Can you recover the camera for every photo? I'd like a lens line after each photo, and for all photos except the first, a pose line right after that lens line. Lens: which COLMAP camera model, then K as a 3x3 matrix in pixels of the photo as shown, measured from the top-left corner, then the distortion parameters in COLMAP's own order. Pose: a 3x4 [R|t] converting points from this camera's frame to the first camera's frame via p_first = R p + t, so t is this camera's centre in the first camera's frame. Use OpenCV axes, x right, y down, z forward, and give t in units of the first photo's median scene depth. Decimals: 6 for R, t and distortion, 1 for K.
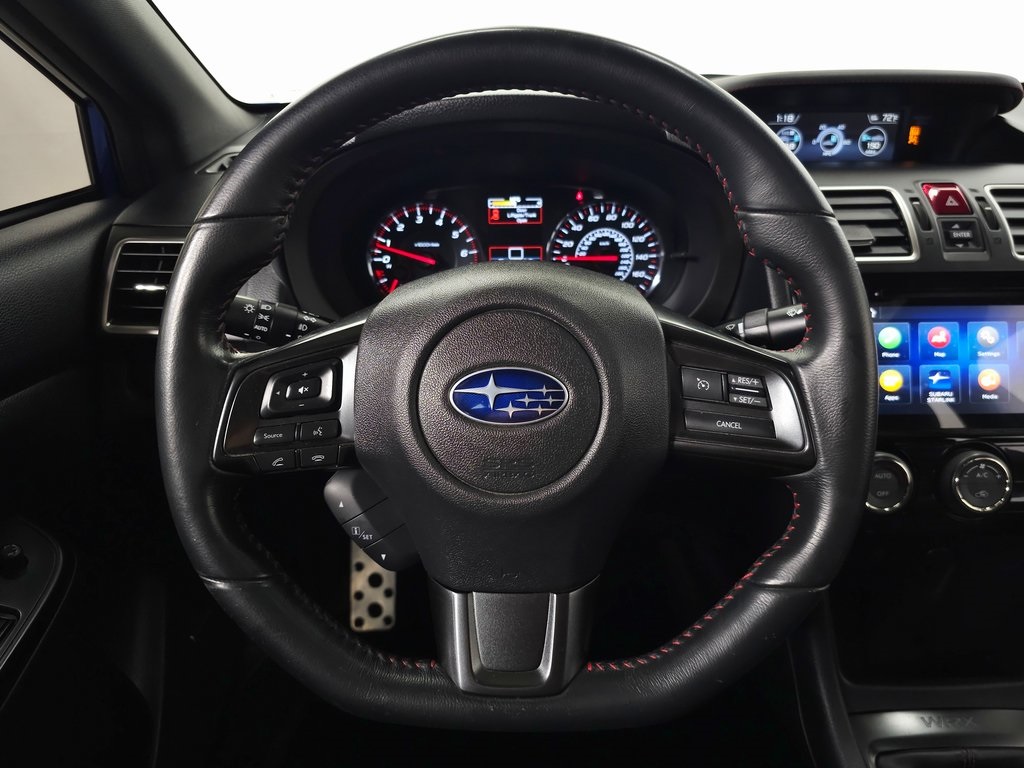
lens RADIAL K [[704.4, 0, 516.0], [0, 704.4, 370.6], [0, 0, 1]] dist [0.034216, -0.042874]
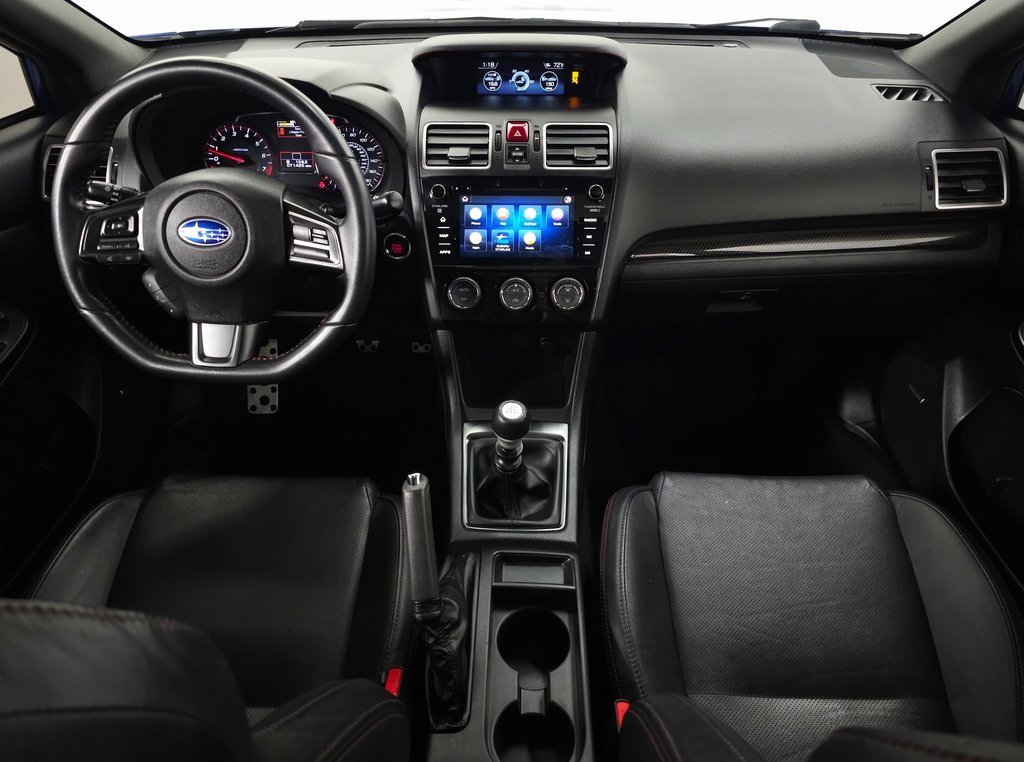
lens RADIAL K [[704.4, 0, 513.2], [0, 704.4, 385.8], [0, 0, 1]] dist [0.034216, -0.042874]
pose [[0.999543, 0.024601, -0.017588, 0.546094], [-0.021034, 0.983414, 0.180149, 0.048444], [0.021729, -0.179697, 0.983482, -0.689359]]
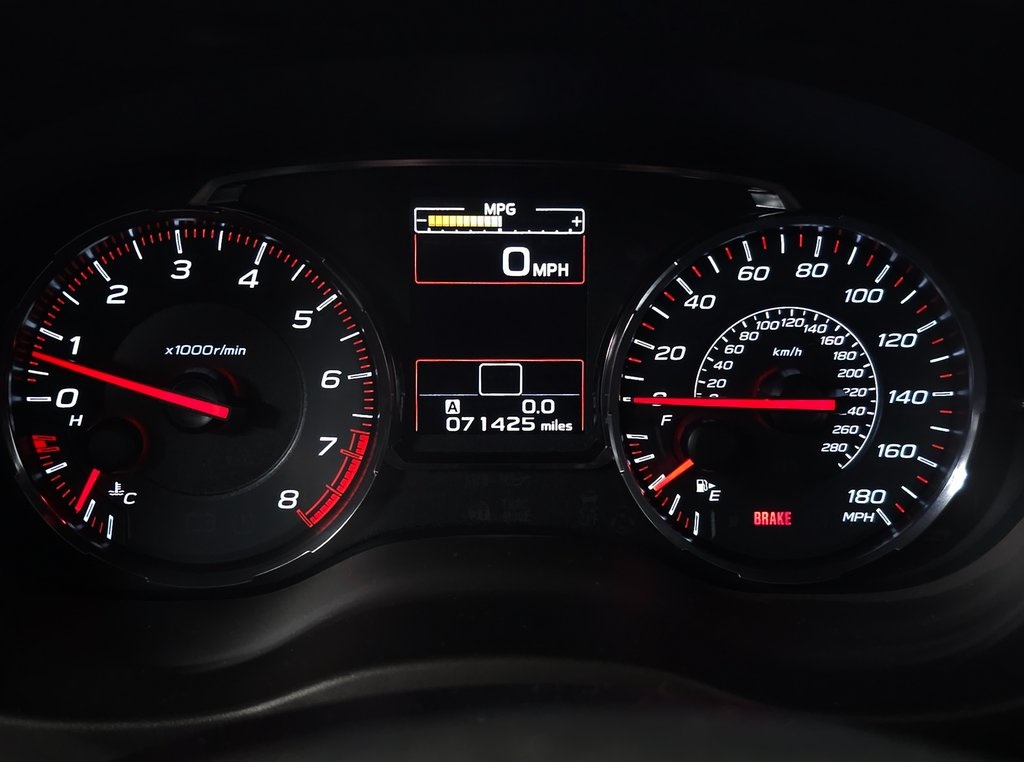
lens RADIAL K [[704.4, 0, 511.1], [0, 704.4, 354.9], [0, 0, 1]] dist [0.034216, -0.042874]
pose [[0.999564, 0.008926, 0.028159, -0.004797], [-0.006052, 0.994915, -0.100531, -0.148418], [-0.028913, 0.100317, 0.994535, 0.701388]]
